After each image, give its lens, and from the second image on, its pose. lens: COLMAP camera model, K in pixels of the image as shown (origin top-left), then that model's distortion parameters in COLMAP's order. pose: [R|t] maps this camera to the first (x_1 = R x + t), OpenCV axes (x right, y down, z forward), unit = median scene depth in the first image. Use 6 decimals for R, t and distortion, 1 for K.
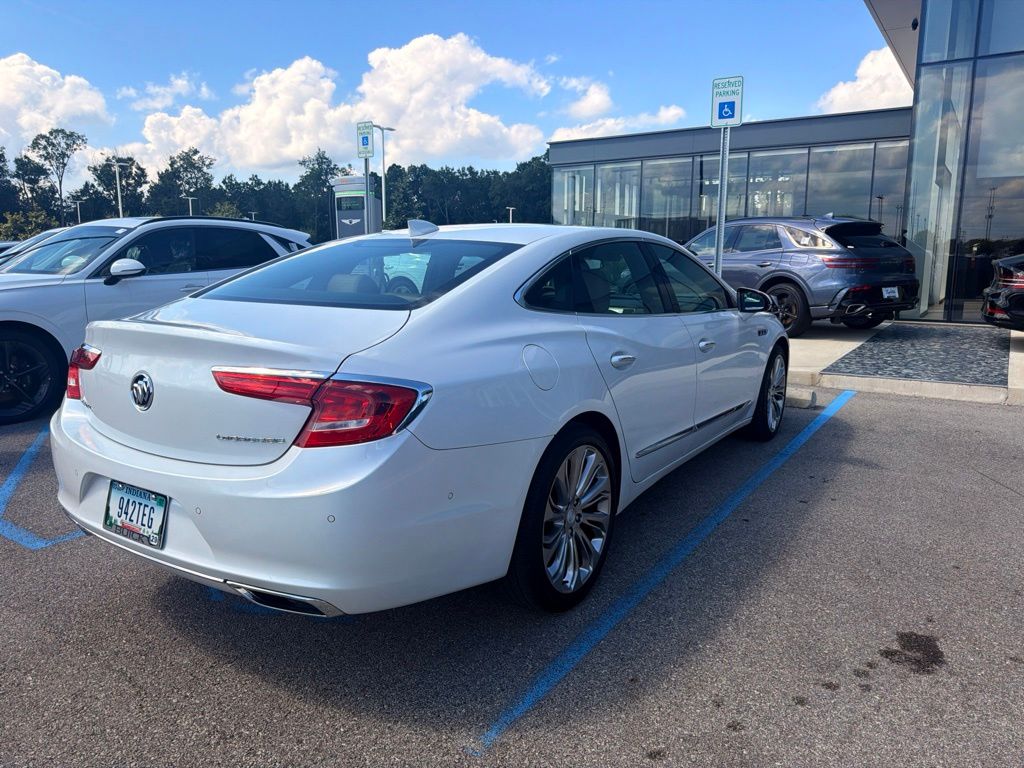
lens RADIAL K [[722.7, 0, 516.0], [0, 722.7, 382.3], [0, 0, 1]] dist [0.006615, -0.008646]
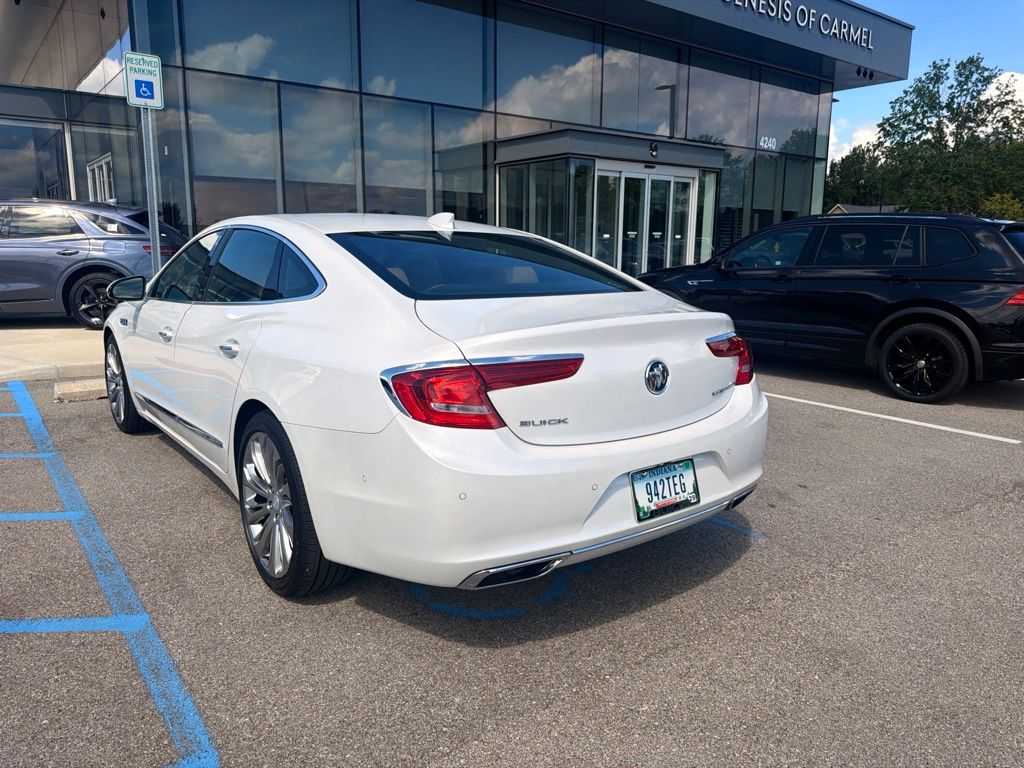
lens RADIAL K [[728.5, 0, 512.0], [0, 728.5, 380.9], [0, 0, 1]] dist [0.024589, -0.031183]
pose [[0.329770, -0.172349, 0.928196, -1.422328], [0.157946, 0.979409, 0.125743, -0.134995], [-0.930755, 0.105138, 0.350202, 0.730658]]
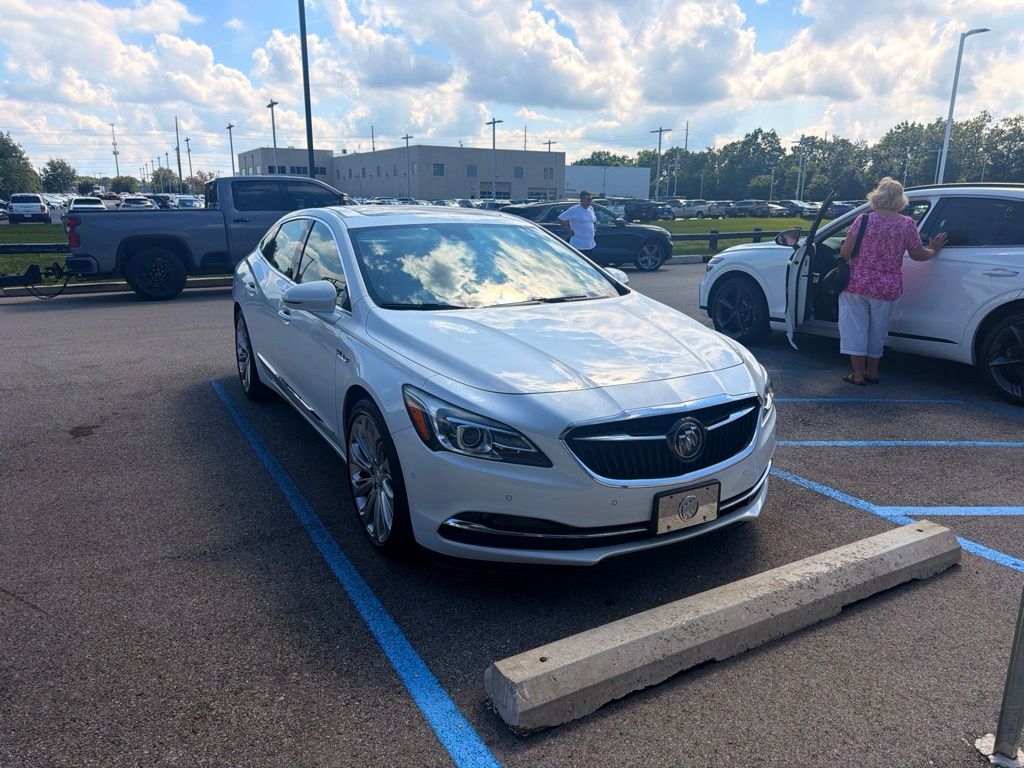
lens RADIAL K [[738.8, 0, 511.0], [0, 738.8, 390.8], [0, 0, 1]] dist [0.001055, -0.009241]
pose [[-0.466022, 0.219037, -0.857232, 1.680137], [-0.154466, 0.933851, 0.322588, -0.542937], [0.871186, 0.282746, -0.401361, 2.746322]]
